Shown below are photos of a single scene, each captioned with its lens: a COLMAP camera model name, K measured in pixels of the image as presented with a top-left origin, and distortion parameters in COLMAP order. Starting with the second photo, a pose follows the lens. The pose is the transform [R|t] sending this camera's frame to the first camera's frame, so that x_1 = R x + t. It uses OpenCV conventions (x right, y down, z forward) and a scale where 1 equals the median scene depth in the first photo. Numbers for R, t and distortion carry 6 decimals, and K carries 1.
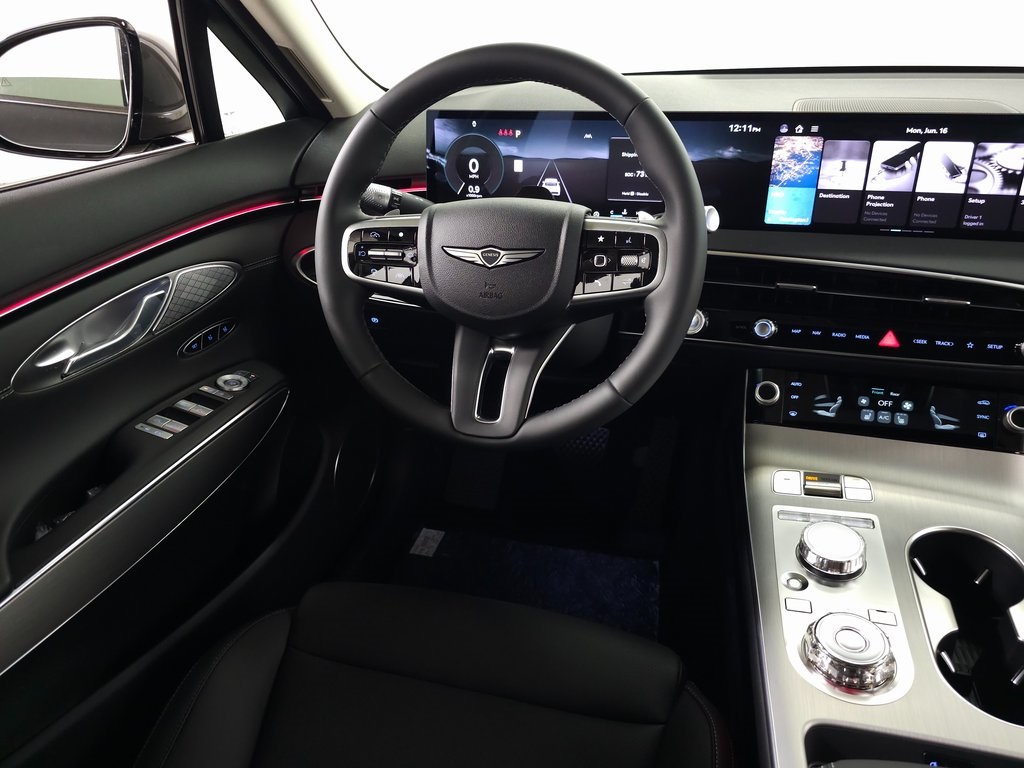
lens RADIAL K [[701.7, 0, 517.9], [0, 701.7, 372.9], [0, 0, 1]] dist [0.041417, -0.037825]
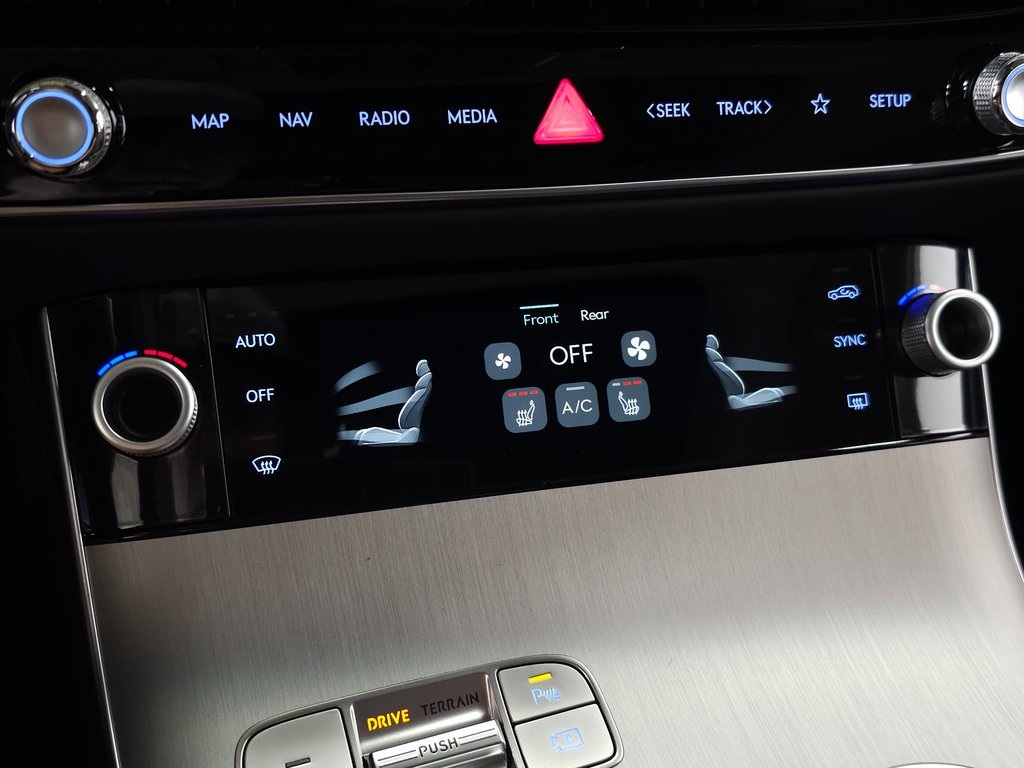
lens RADIAL K [[1113.3, 0, 518.6], [0, 1113.3, 370.2], [0, 0, 1]] dist [0.031036, 0.000000]
pose [[0.805948, -0.233008, 0.544201, 0.269331], [0.145756, 0.969086, 0.199067, -0.039904], [-0.573762, -0.081117, 0.814995, 0.666711]]
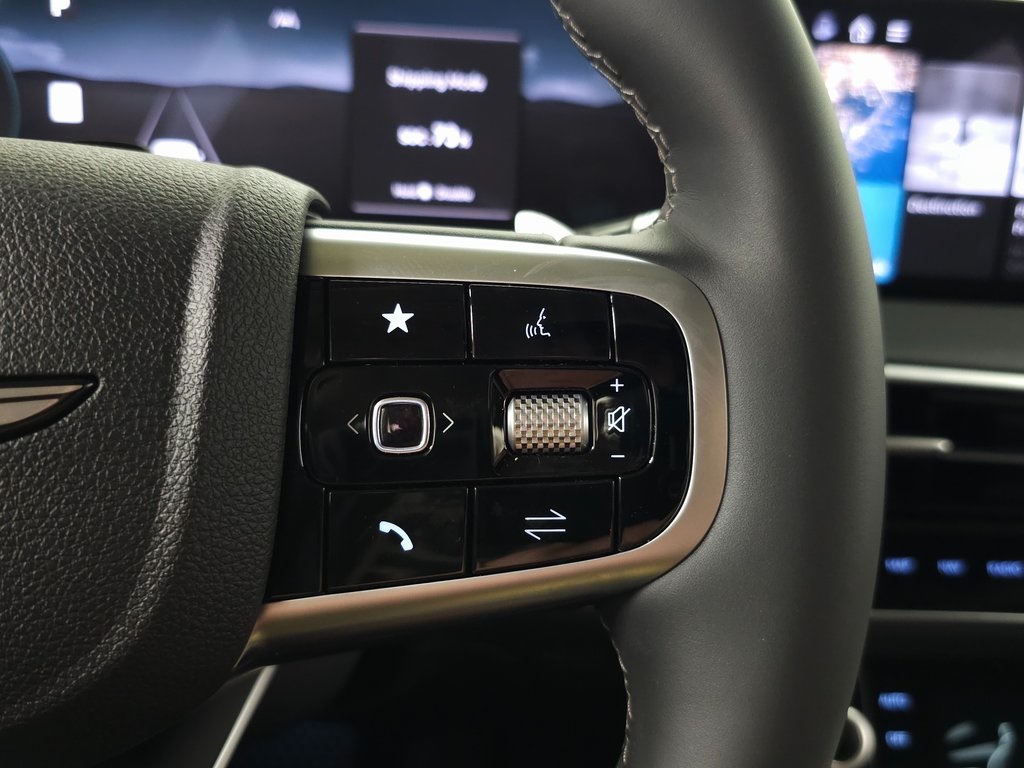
lens RADIAL K [[941.8, 0, 517.9], [0, 941.8, 379.1], [0, 0, 1]] dist [-0.024936, 0.000000]
pose [[0.937770, -0.035468, 0.345440, 0.046884], [0.080608, 0.989832, -0.117197, -0.115833], [-0.337771, 0.137749, 0.931094, 0.616128]]
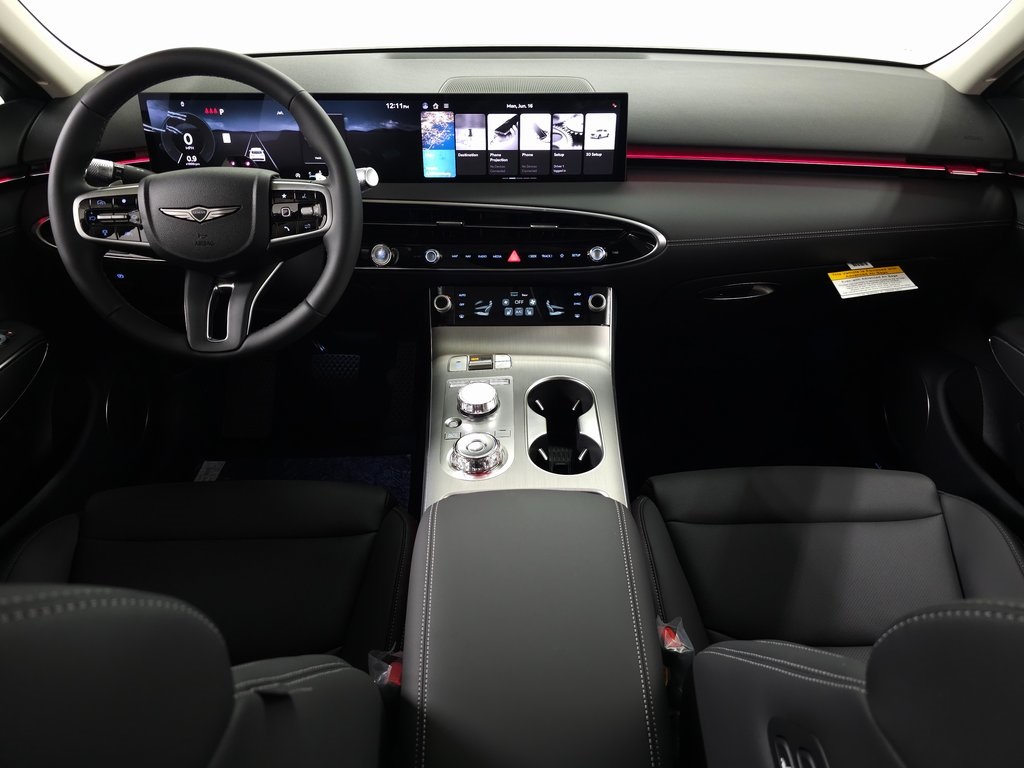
lens RADIAL K [[695.9, 0, 511.2], [0, 695.9, 389.3], [0, 0, 1]] dist [0.043793, -0.043031]
pose [[0.960334, -0.127271, 0.248114, 0.130697], [0.105143, 0.989362, 0.100539, 0.075428], [-0.258271, -0.070463, 0.963499, -0.375537]]
